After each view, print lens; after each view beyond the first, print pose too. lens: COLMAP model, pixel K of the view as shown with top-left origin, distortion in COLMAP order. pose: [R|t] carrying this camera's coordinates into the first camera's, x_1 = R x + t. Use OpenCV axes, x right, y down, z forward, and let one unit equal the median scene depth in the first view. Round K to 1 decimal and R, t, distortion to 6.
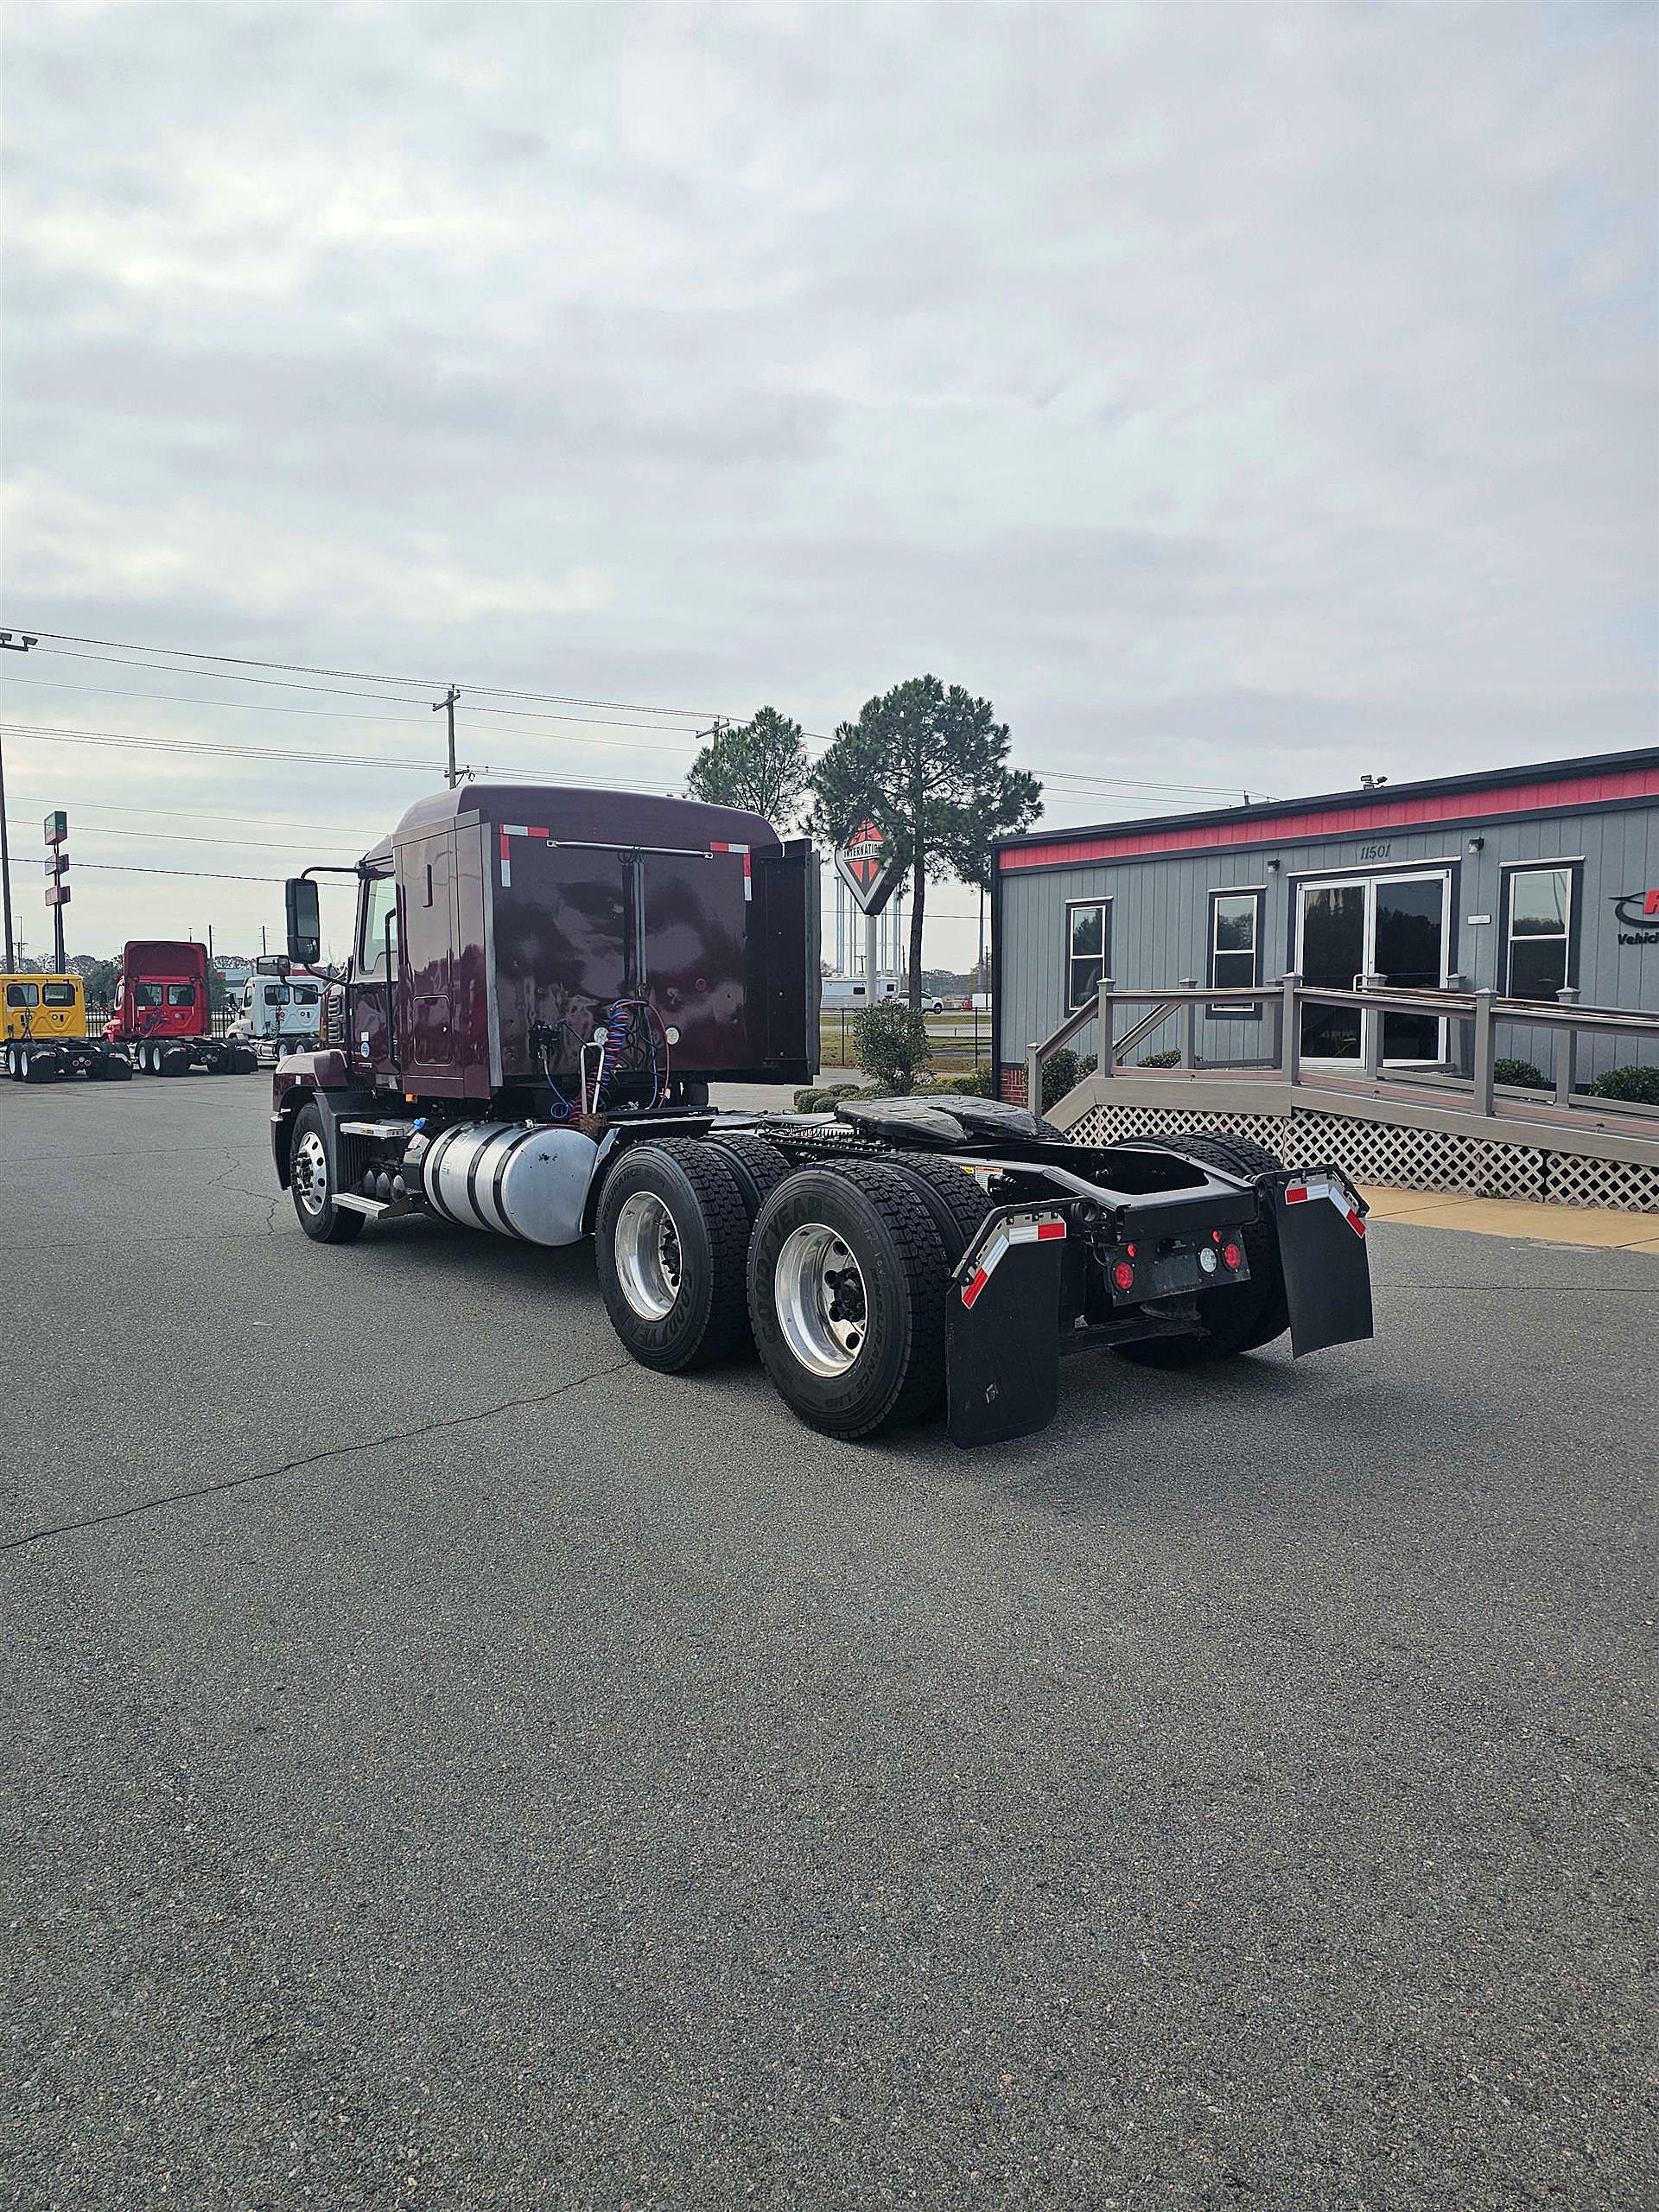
lens RADIAL K [[1631.1, 0, 829.5], [0, 1631.1, 1106.0], [0, 0, 1]] dist [-0.011615, 0.083750]
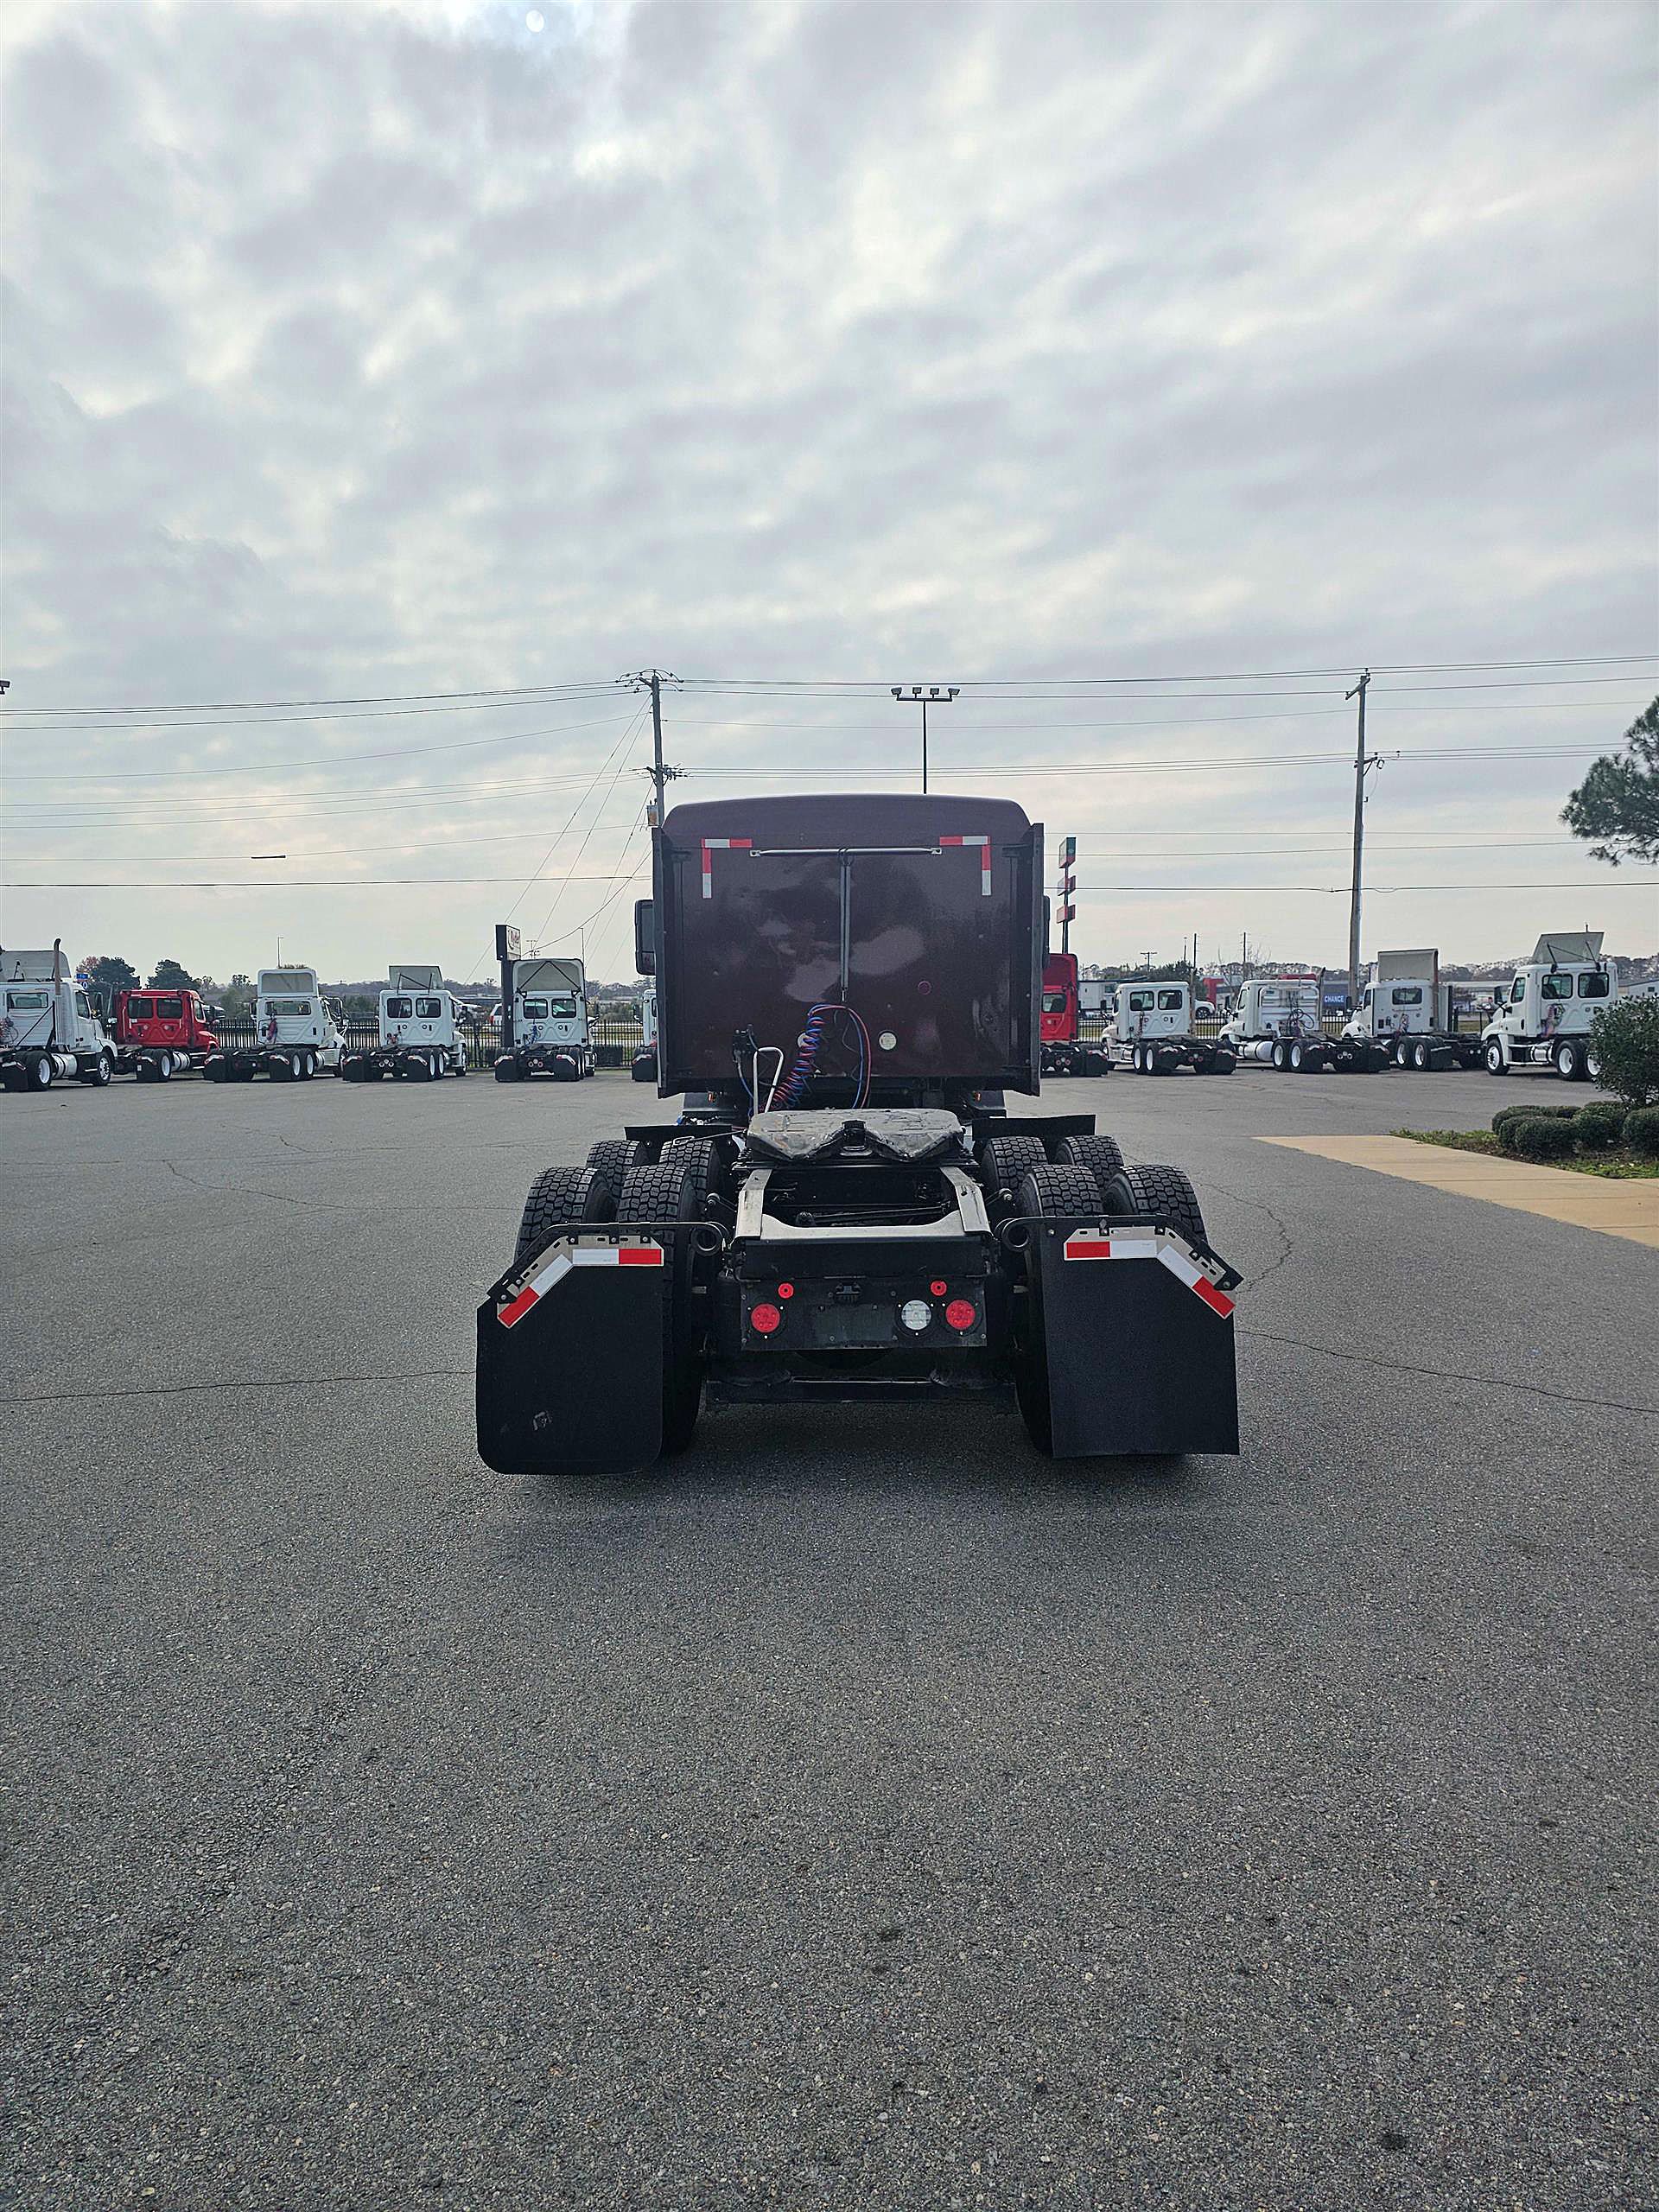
lens RADIAL K [[1628.3, 0, 829.5], [0, 1628.3, 1106.0], [0, 0, 1]] dist [-0.045683, 0.000978]
pose [[0.745103, 0.027776, -0.666371, 0.208449], [-0.029549, 0.999526, 0.008623, -0.004528], [0.666294, 0.013266, 0.745571, 0.101996]]
